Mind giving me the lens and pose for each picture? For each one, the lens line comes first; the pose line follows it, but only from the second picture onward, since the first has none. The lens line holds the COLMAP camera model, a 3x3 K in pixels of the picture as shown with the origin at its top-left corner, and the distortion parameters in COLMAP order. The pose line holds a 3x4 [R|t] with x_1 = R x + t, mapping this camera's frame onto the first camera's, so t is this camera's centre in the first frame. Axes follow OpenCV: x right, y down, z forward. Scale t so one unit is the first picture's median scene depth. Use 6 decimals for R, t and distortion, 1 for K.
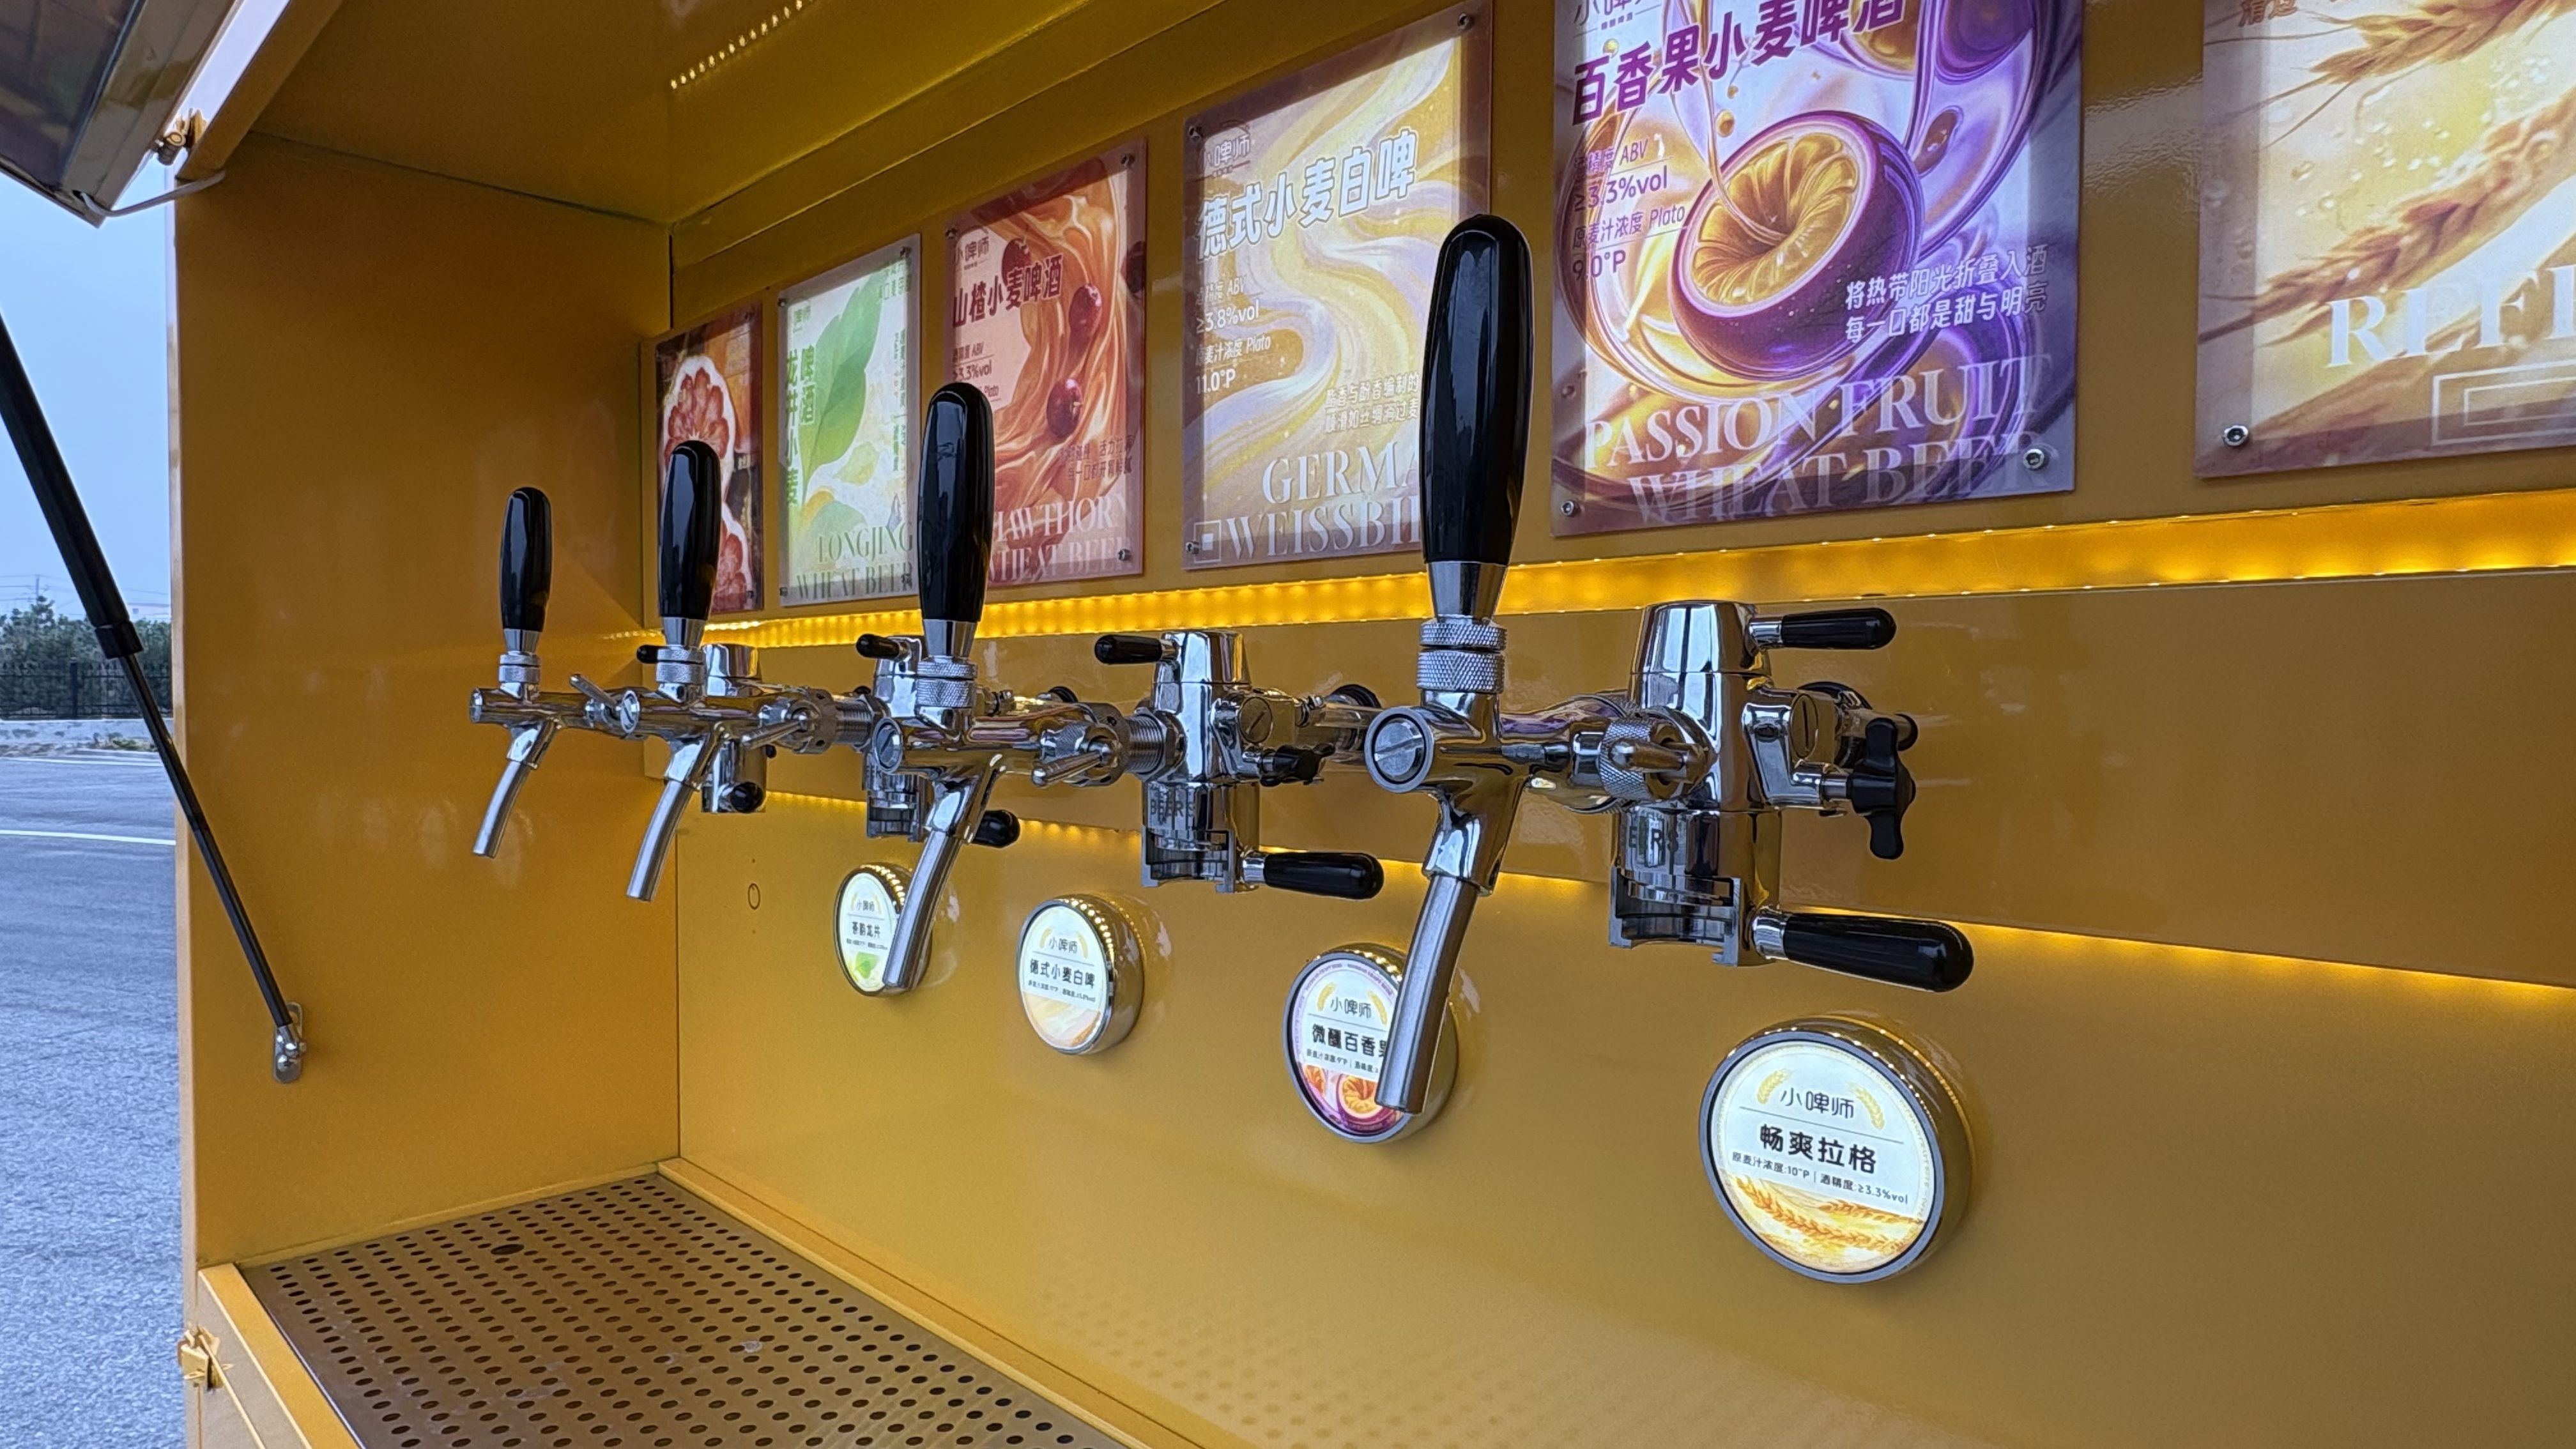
lens RADIAL K [[1412.9, 0, 1263.5], [0, 1412.9, 725.4], [0, 0, 1]] dist [-0.001929, 0.003597]
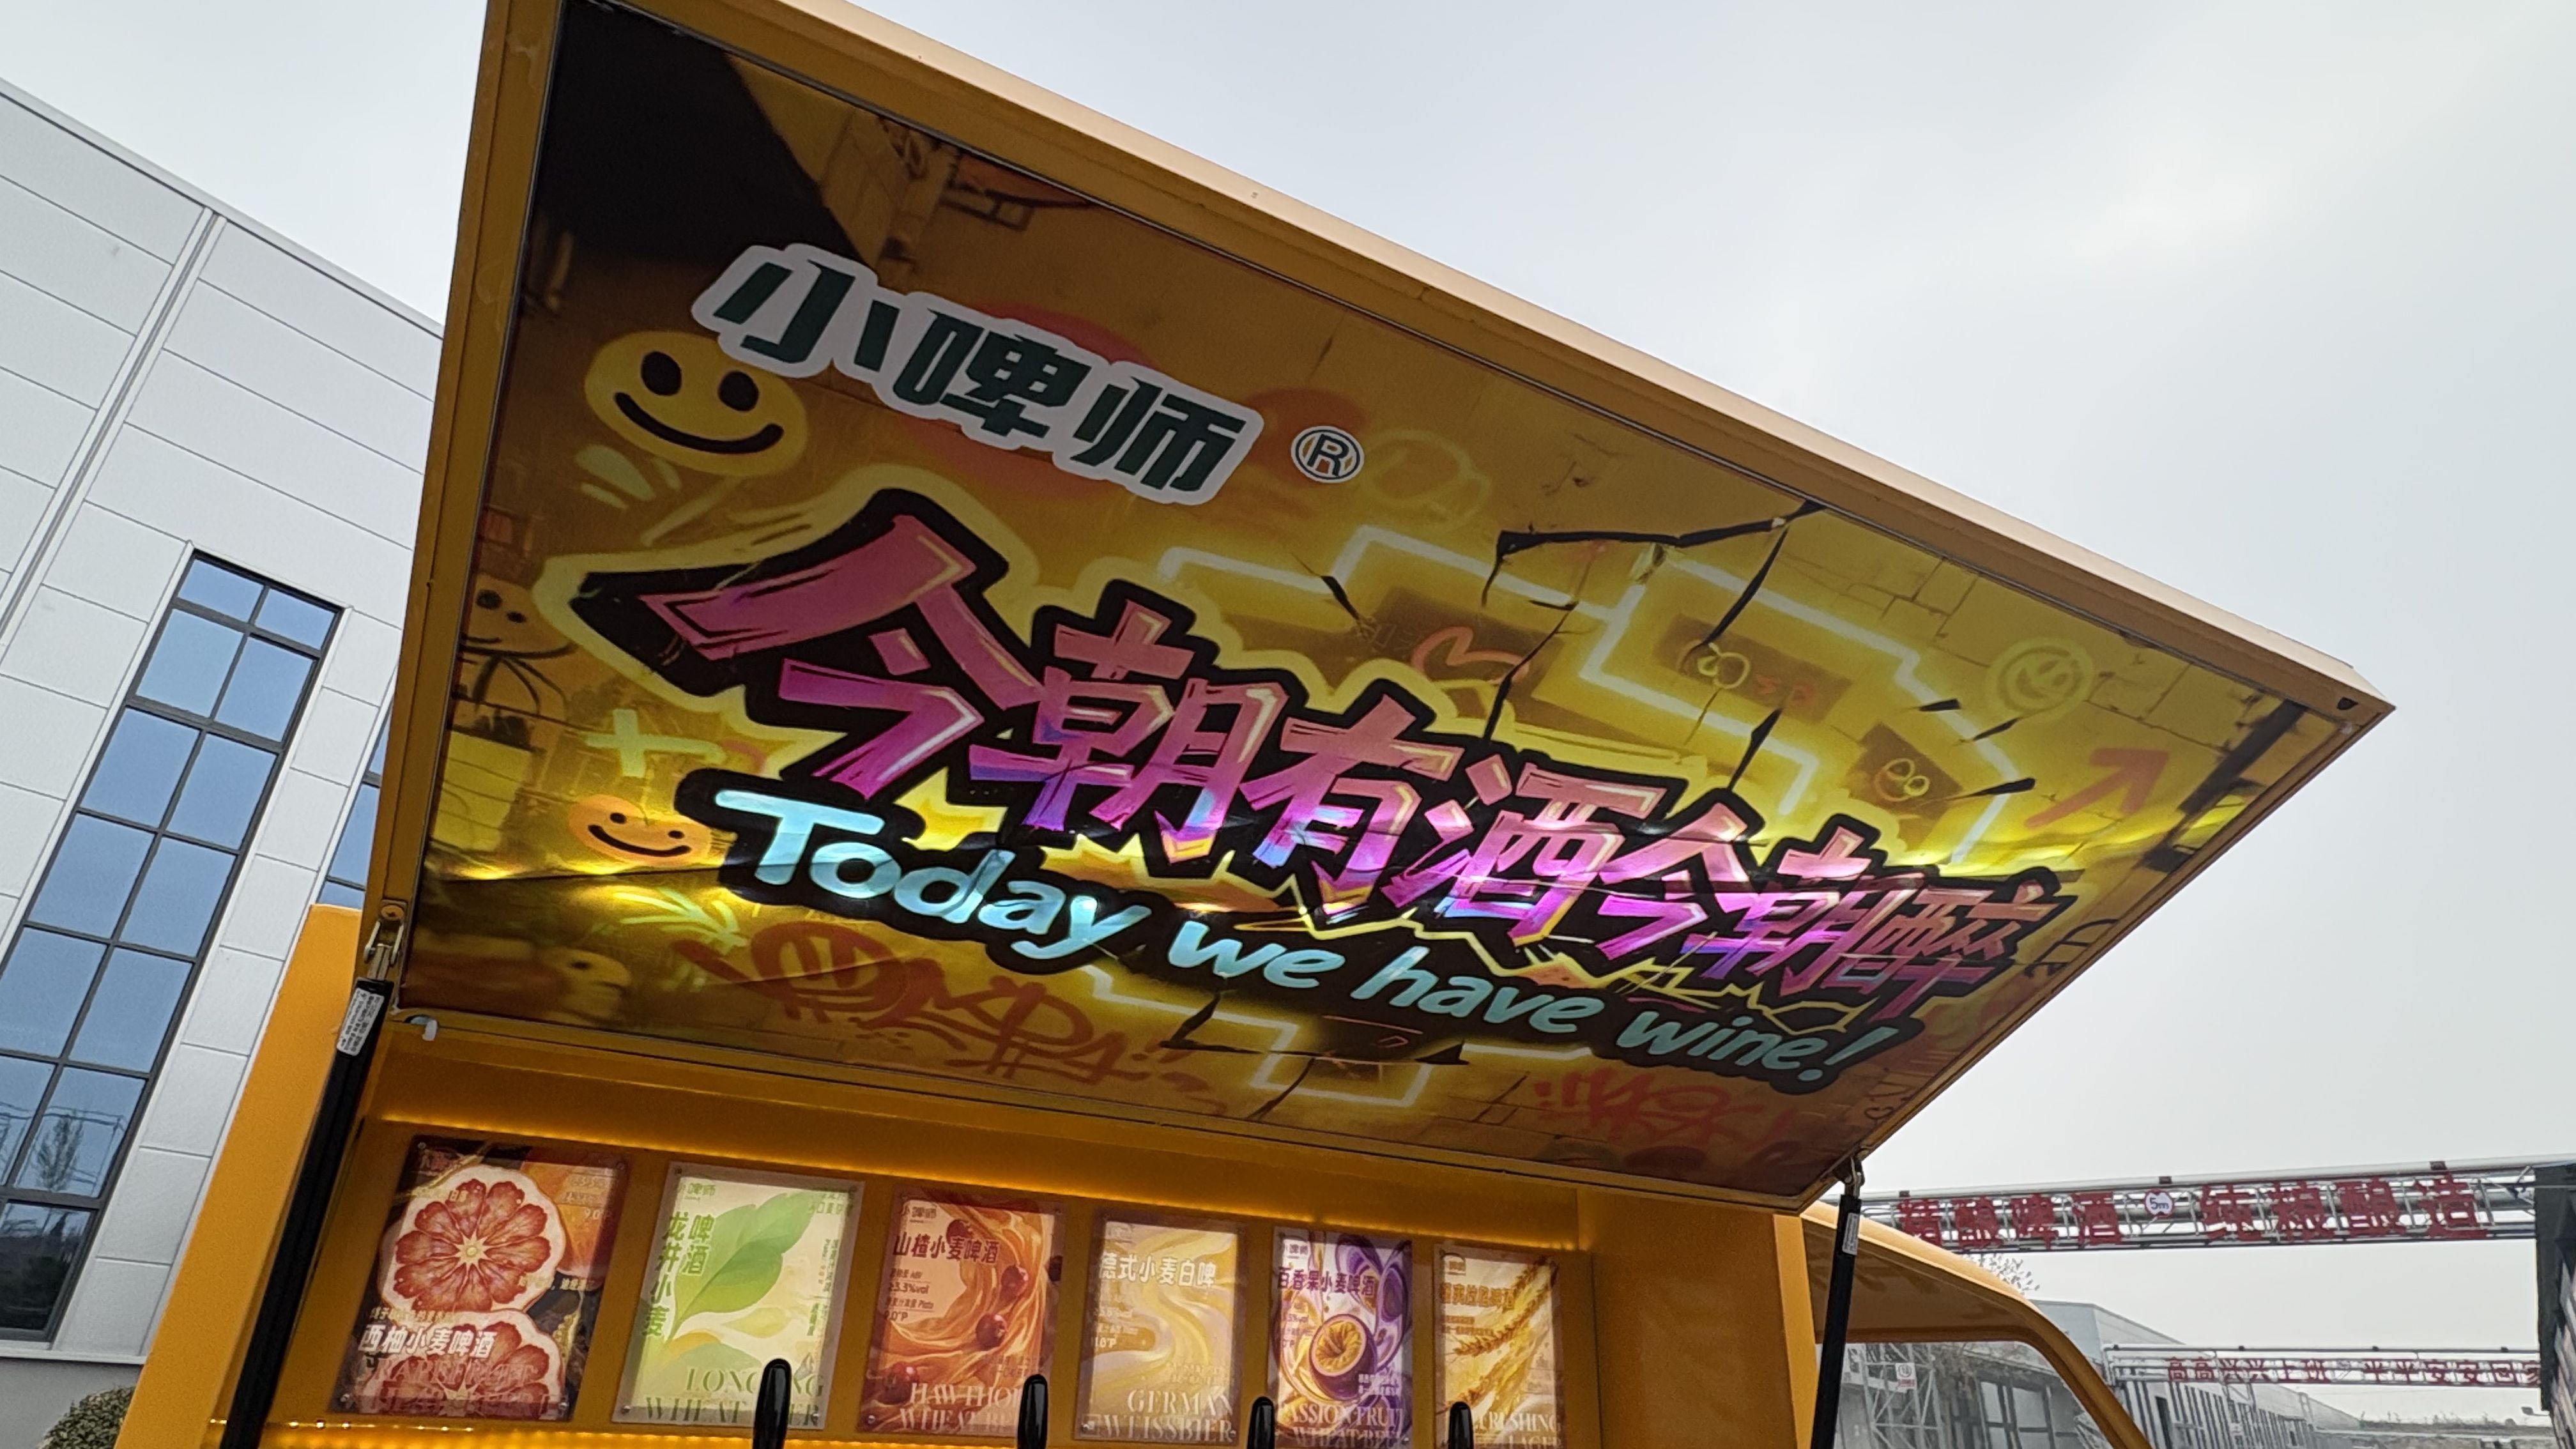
lens RADIAL K [[1412.9, 0, 1283.0], [0, 1412.9, 731.2], [0, 0, 1]] dist [-0.001929, 0.003597]
pose [[0.305266, 0.427584, 0.850873, -2.012466], [-0.019404, 0.896131, -0.443365, -0.121995], [-0.952069, 0.118834, 0.281855, 0.029991]]
